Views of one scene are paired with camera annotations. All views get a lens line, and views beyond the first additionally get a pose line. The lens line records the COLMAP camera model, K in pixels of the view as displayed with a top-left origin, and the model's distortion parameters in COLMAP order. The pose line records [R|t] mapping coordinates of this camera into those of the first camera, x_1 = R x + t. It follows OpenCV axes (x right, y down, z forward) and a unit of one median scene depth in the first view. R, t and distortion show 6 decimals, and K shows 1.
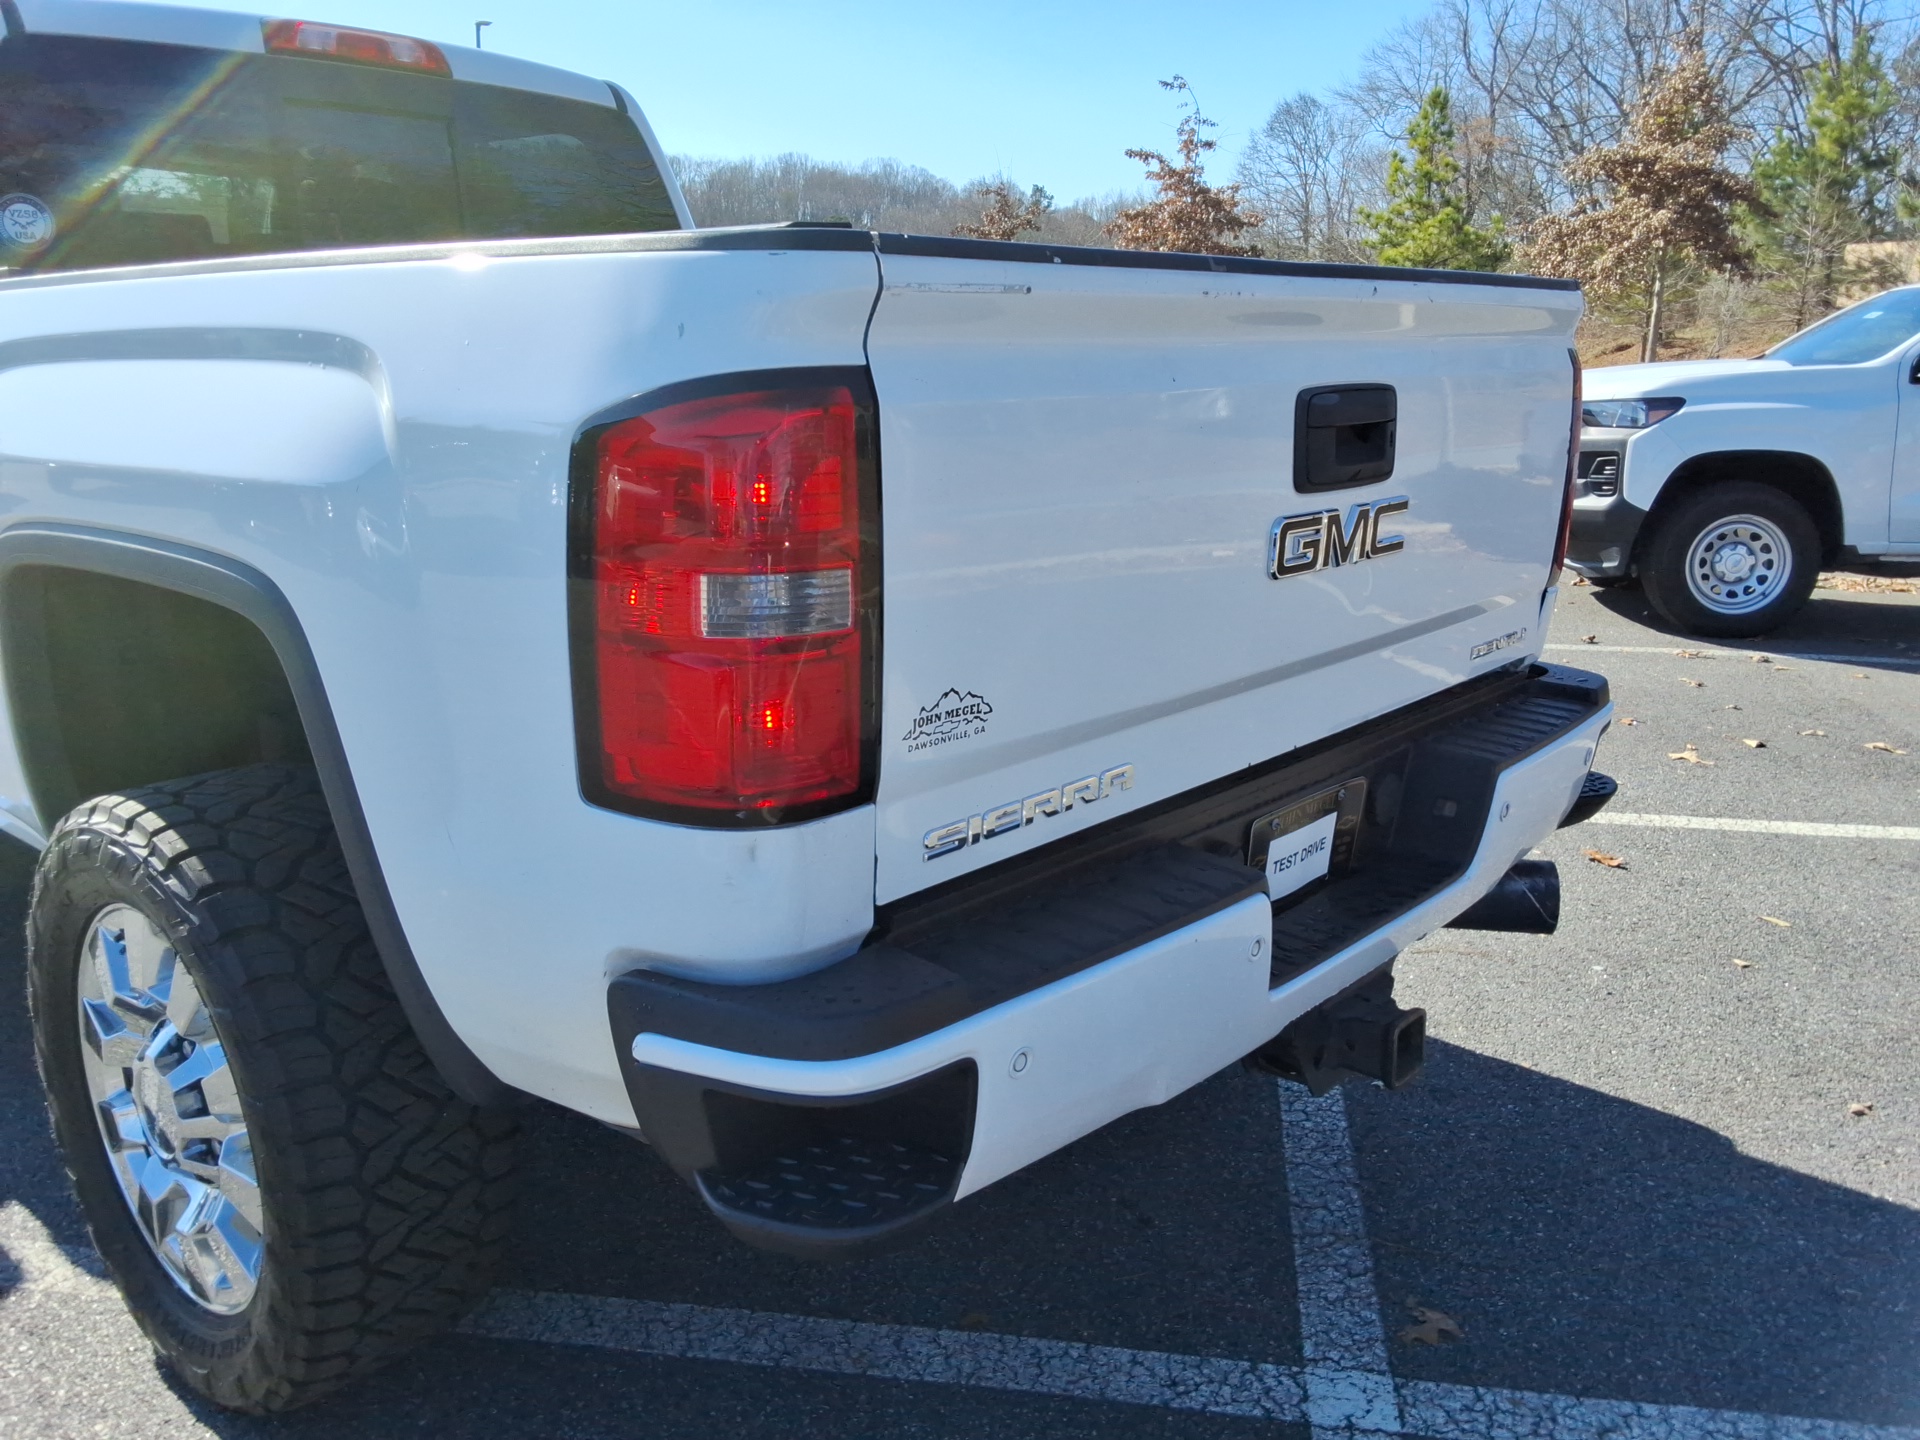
lens RADIAL K [[1533.2, 0, 966.7], [0, 1533.2, 715.8], [0, 0, 1]] dist [0.097007, -0.136791]
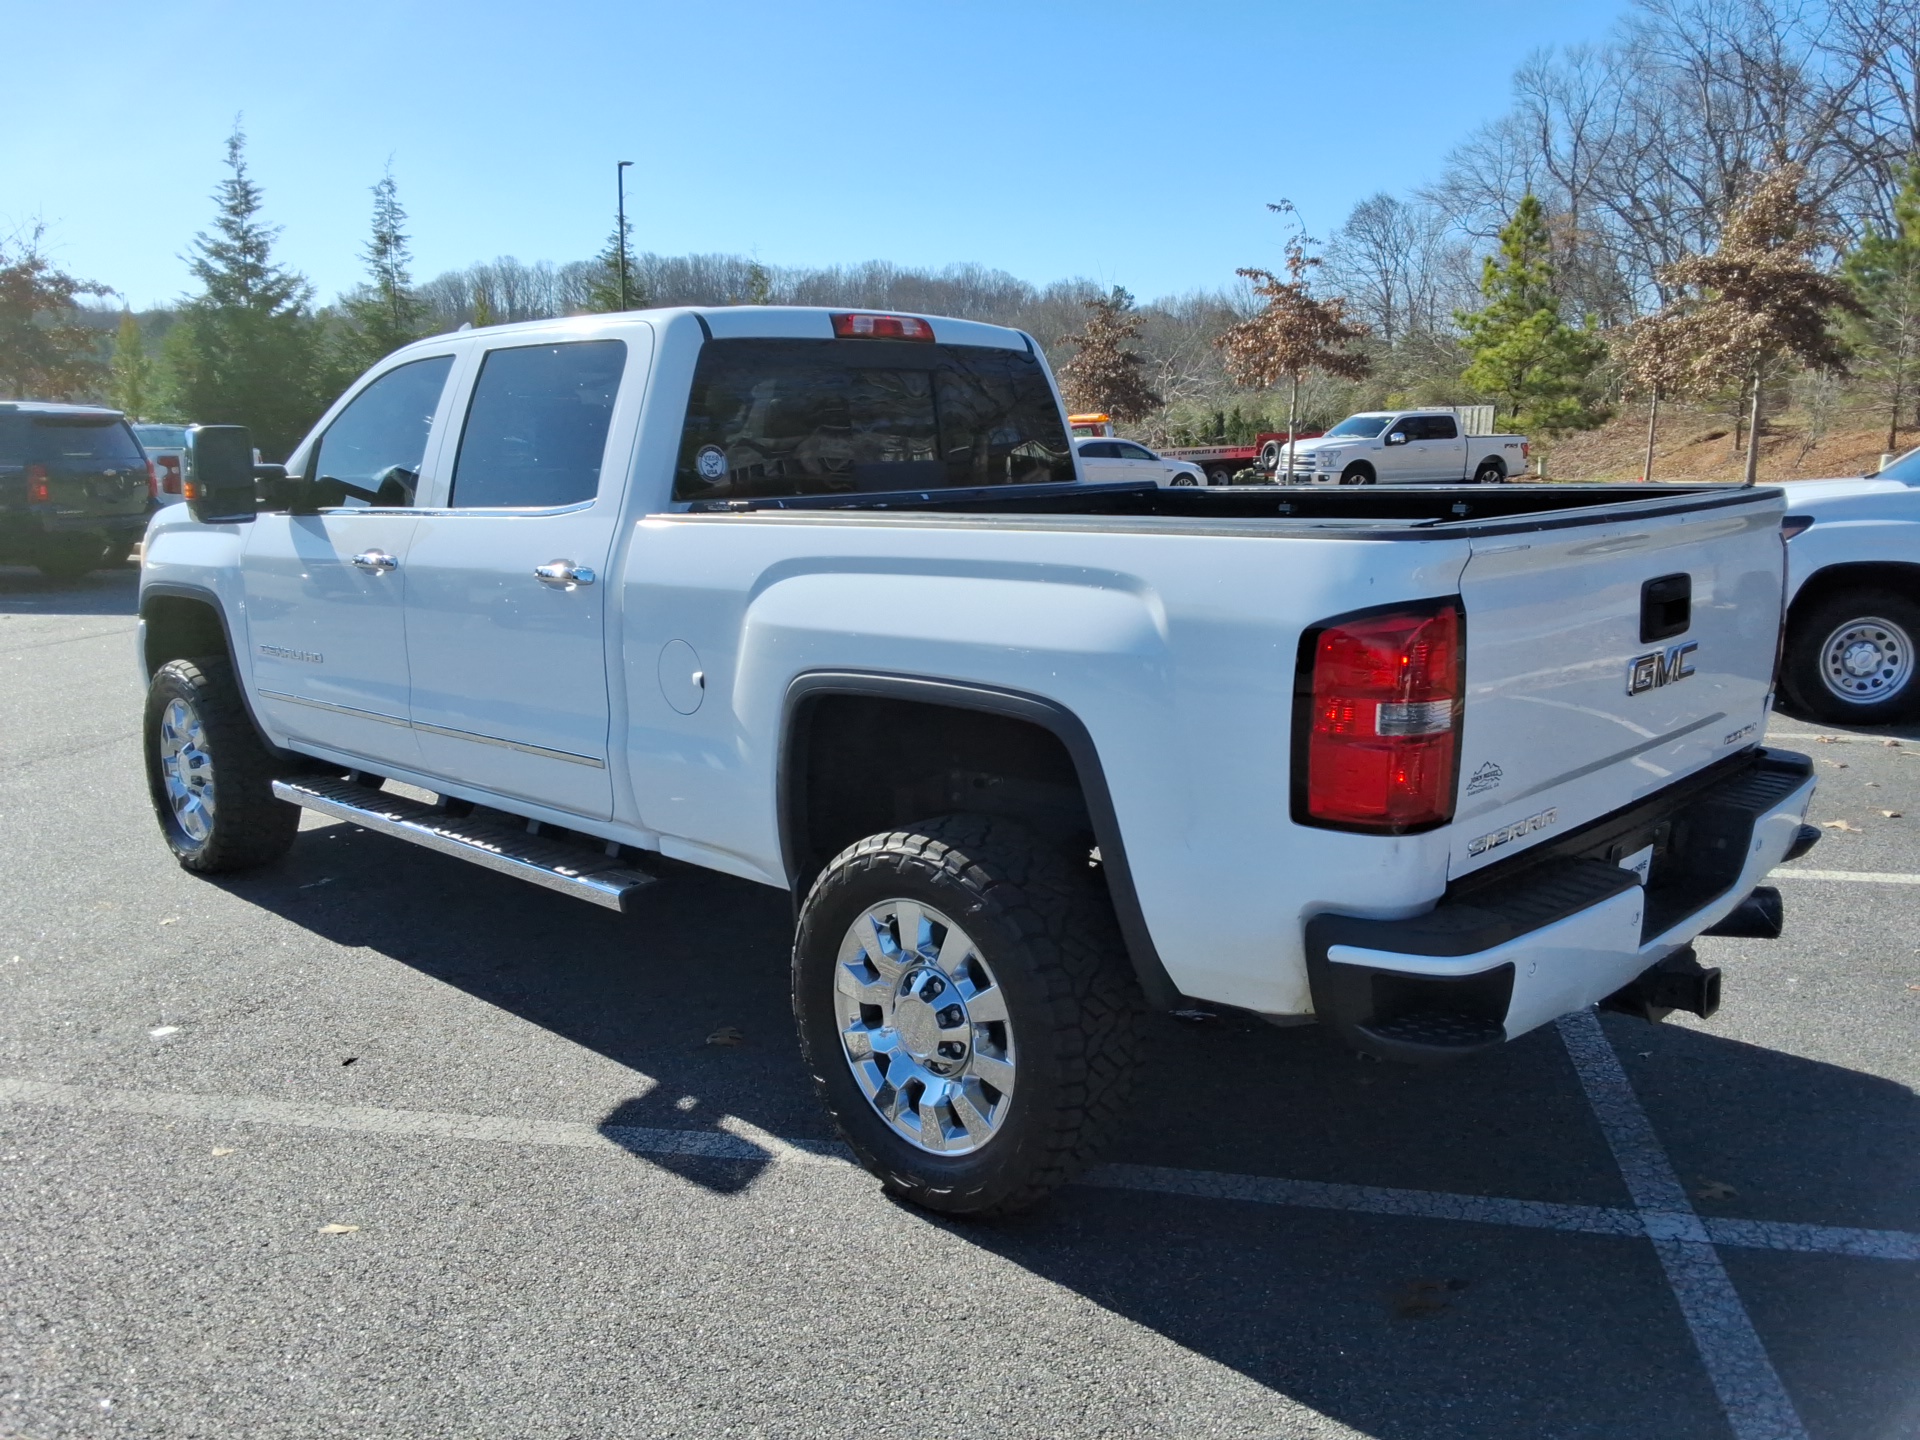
lens RADIAL K [[1533.2, 0, 966.5], [0, 1533.2, 719.8], [0, 0, 1]] dist [0.097007, -0.136791]
pose [[0.998619, -0.009009, -0.051764, -0.343710], [0.006091, 0.998398, -0.056258, 0.020869], [0.052188, 0.055865, 0.997073, -0.562671]]
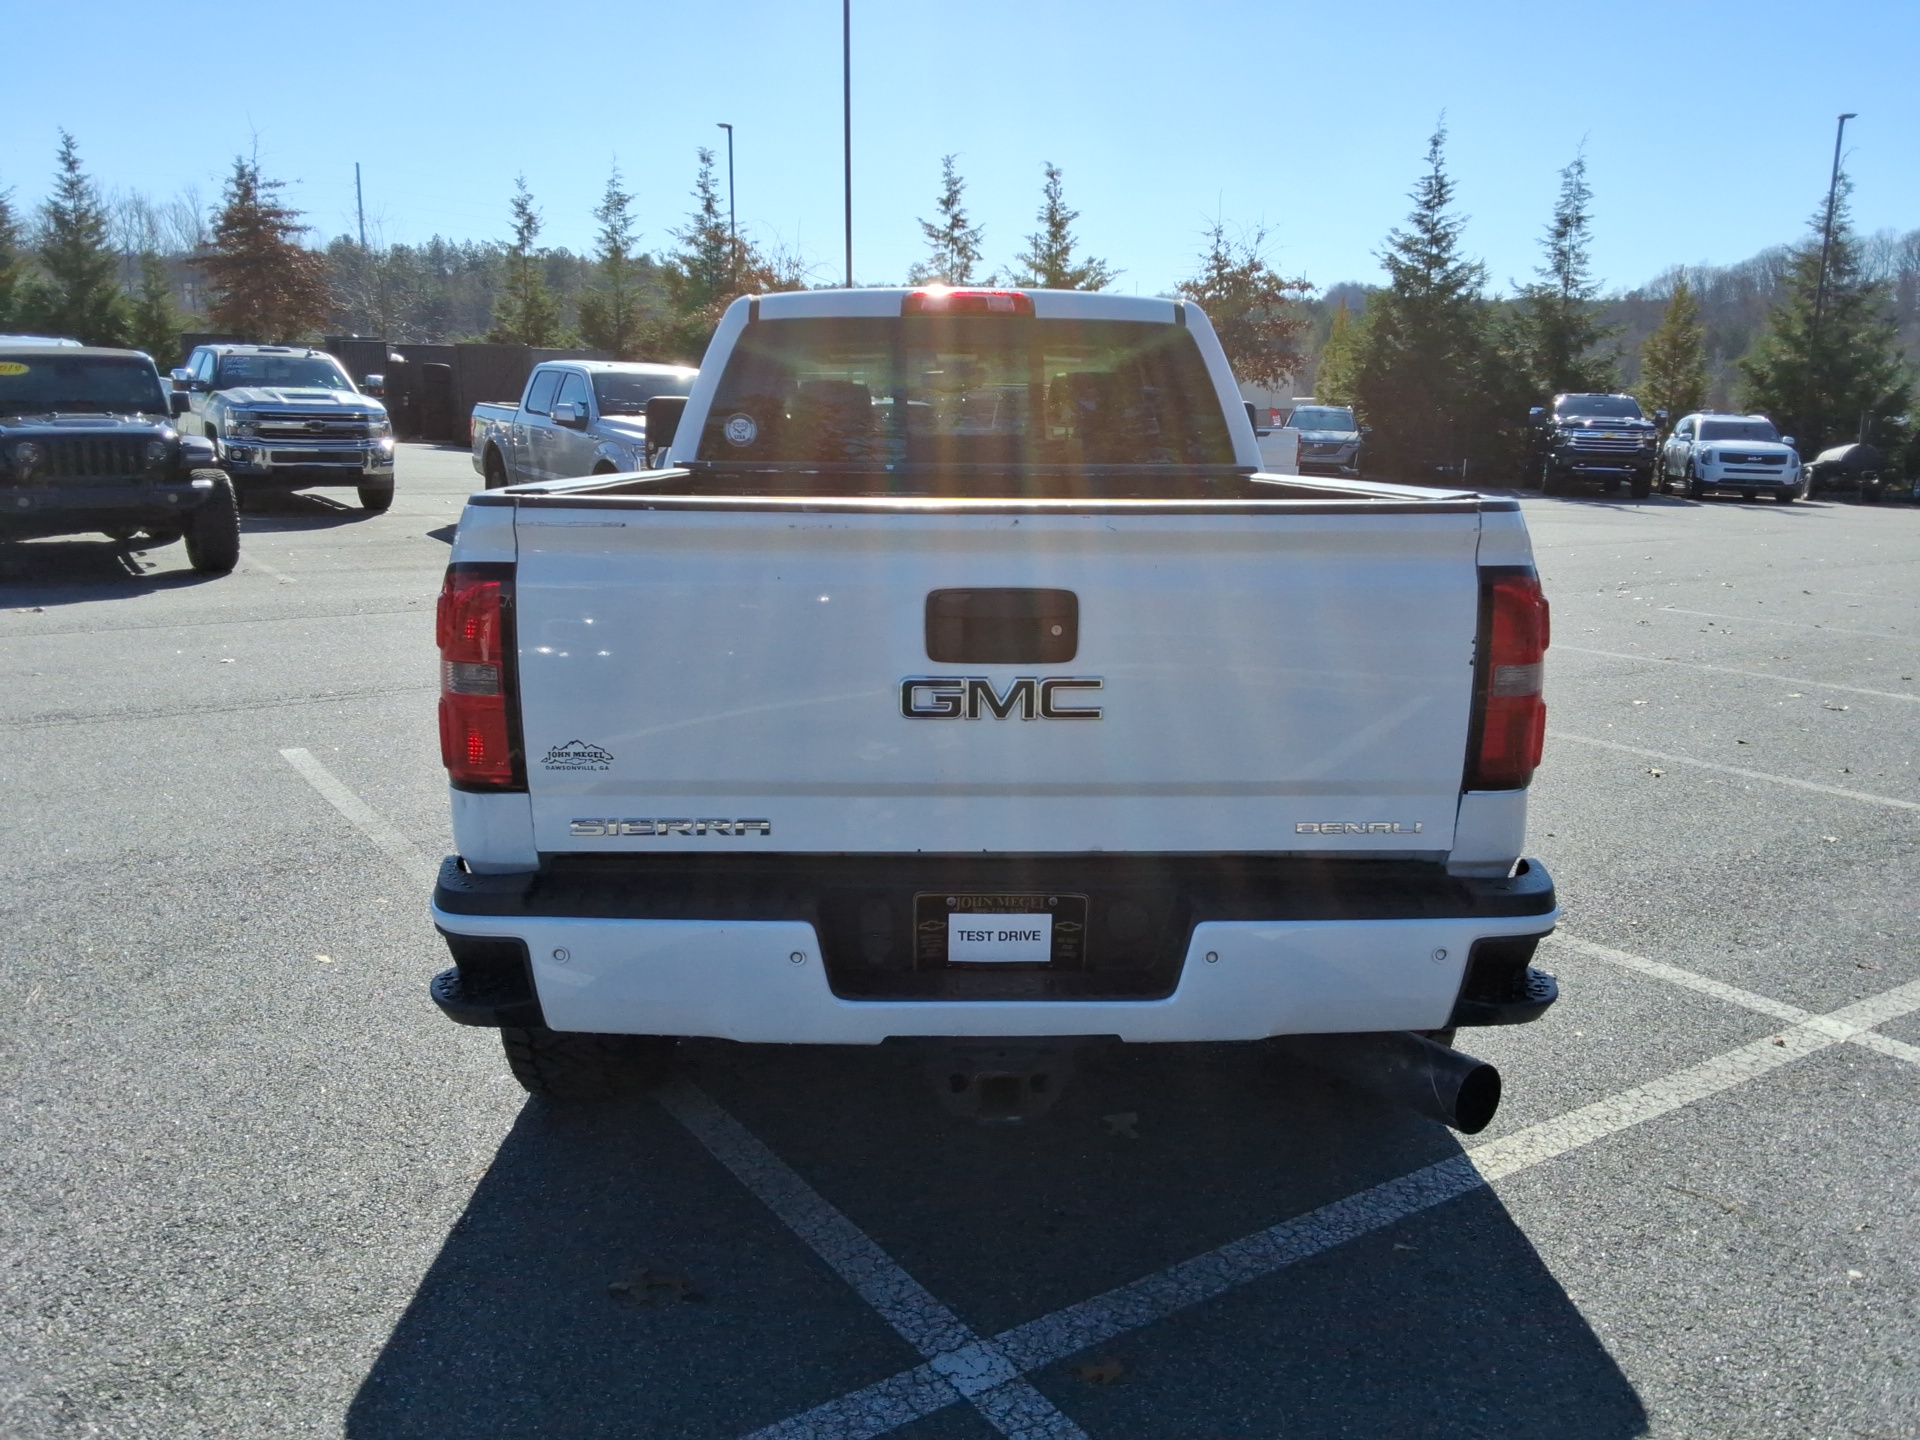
lens RADIAL K [[1533.2, 0, 973.5], [0, 1533.2, 719.3], [0, 0, 1]] dist [0.097007, -0.136791]
pose [[0.677922, 0.142561, -0.721179, 1.024875], [-0.181912, 0.983038, 0.023324, -0.107482], [0.712271, 0.115380, 0.692356, 0.050817]]
